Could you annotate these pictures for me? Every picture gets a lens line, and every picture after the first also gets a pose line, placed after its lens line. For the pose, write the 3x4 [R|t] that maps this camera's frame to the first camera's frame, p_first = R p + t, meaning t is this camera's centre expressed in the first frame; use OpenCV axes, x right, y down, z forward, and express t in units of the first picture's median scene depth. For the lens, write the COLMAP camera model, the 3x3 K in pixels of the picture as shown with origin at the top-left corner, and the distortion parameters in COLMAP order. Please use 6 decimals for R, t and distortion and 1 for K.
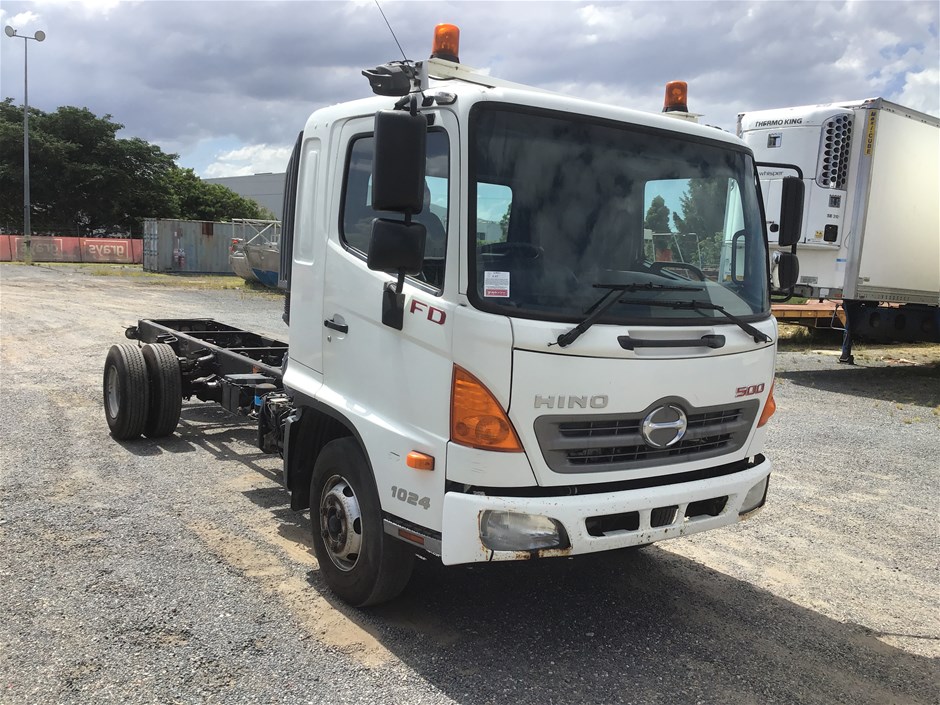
lens RADIAL K [[877.8, 0, 470.0], [0, 877.8, 352.5], [0, 0, 1]] dist [0.068324, 0.002959]
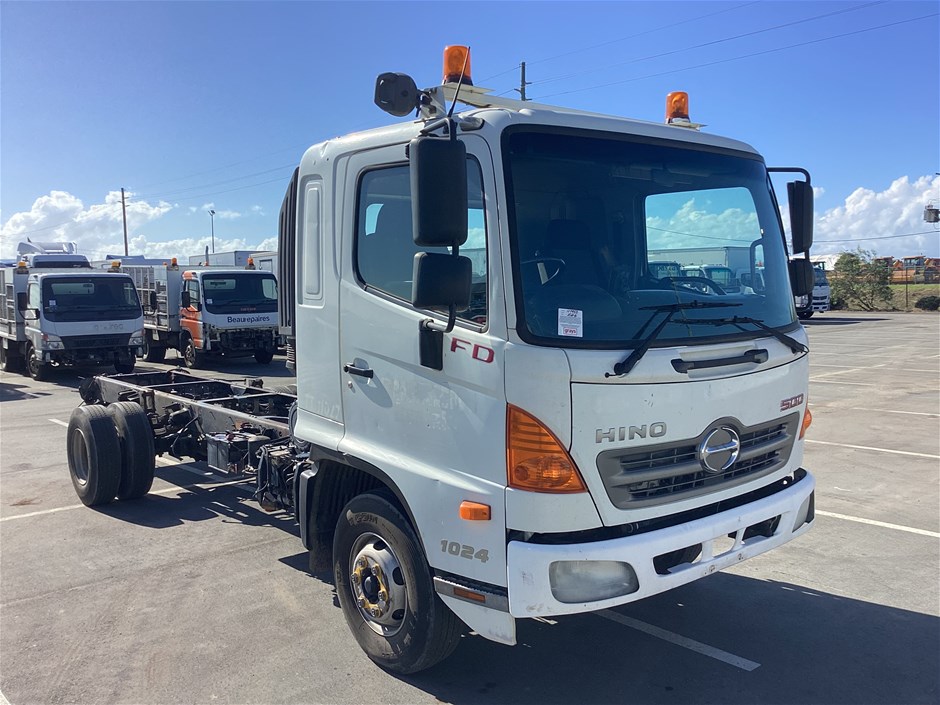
lens RADIAL K [[877.8, 0, 470.0], [0, 877.8, 352.5], [0, 0, 1]] dist [0.068324, 0.002959]
pose [[0.993779, -0.078701, 0.078798, -0.117378], [0.080748, 0.996466, -0.023134, -0.021177], [-0.076699, 0.029353, 0.996622, 0.068434]]
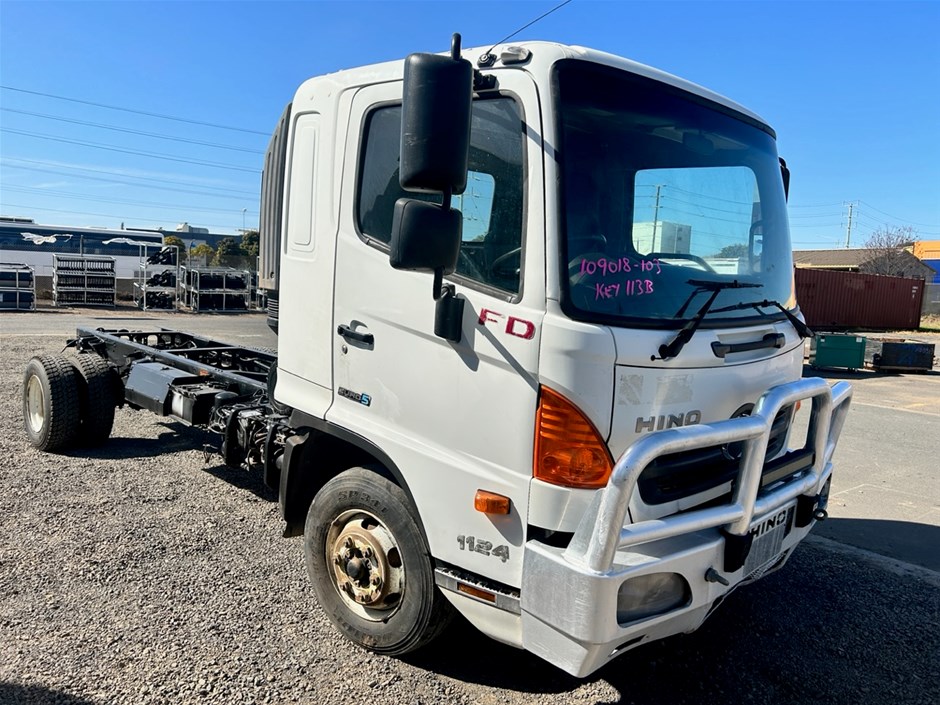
lens RADIAL K [[719.3, 0, 472.0], [0, 719.3, 343.4], [0, 0, 1]] dist [0.052816, -0.000797]
pose [[0.981104, -0.031947, 0.190826, -0.191339], [0.026288, 0.999138, 0.032114, -0.045371], [-0.191687, -0.026491, 0.981098, 0.334673]]
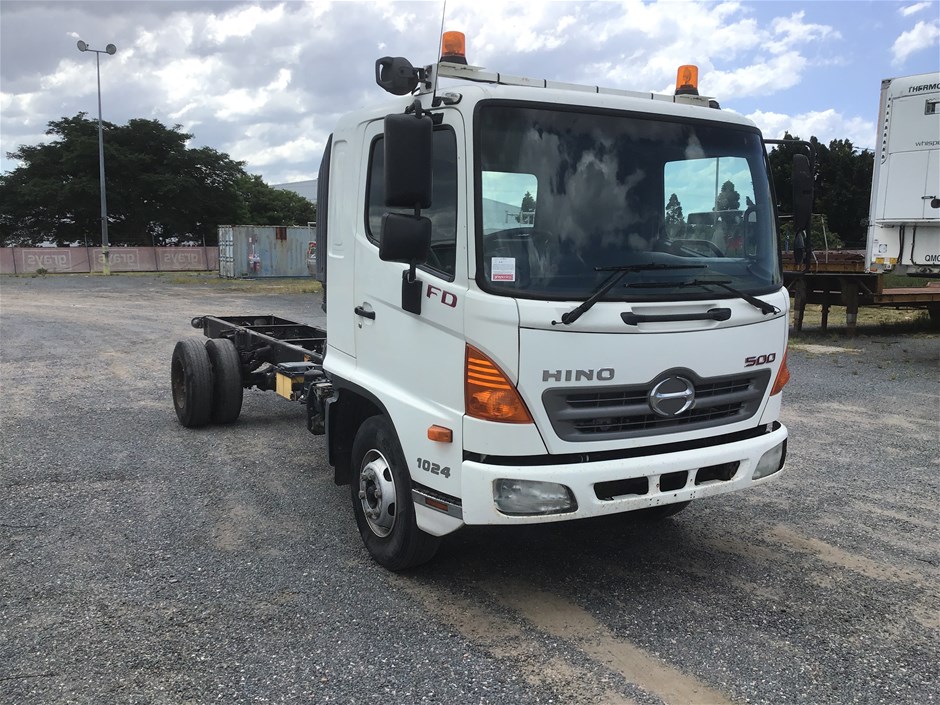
lens RADIAL K [[877.8, 0, 470.0], [0, 877.8, 352.5], [0, 0, 1]] dist [0.068324, 0.002959]
pose [[0.996084, -0.033067, -0.081993, 0.069690], [0.034199, 0.999338, 0.012443, 0.010055], [0.081527, -0.015198, 0.996555, -0.076151]]
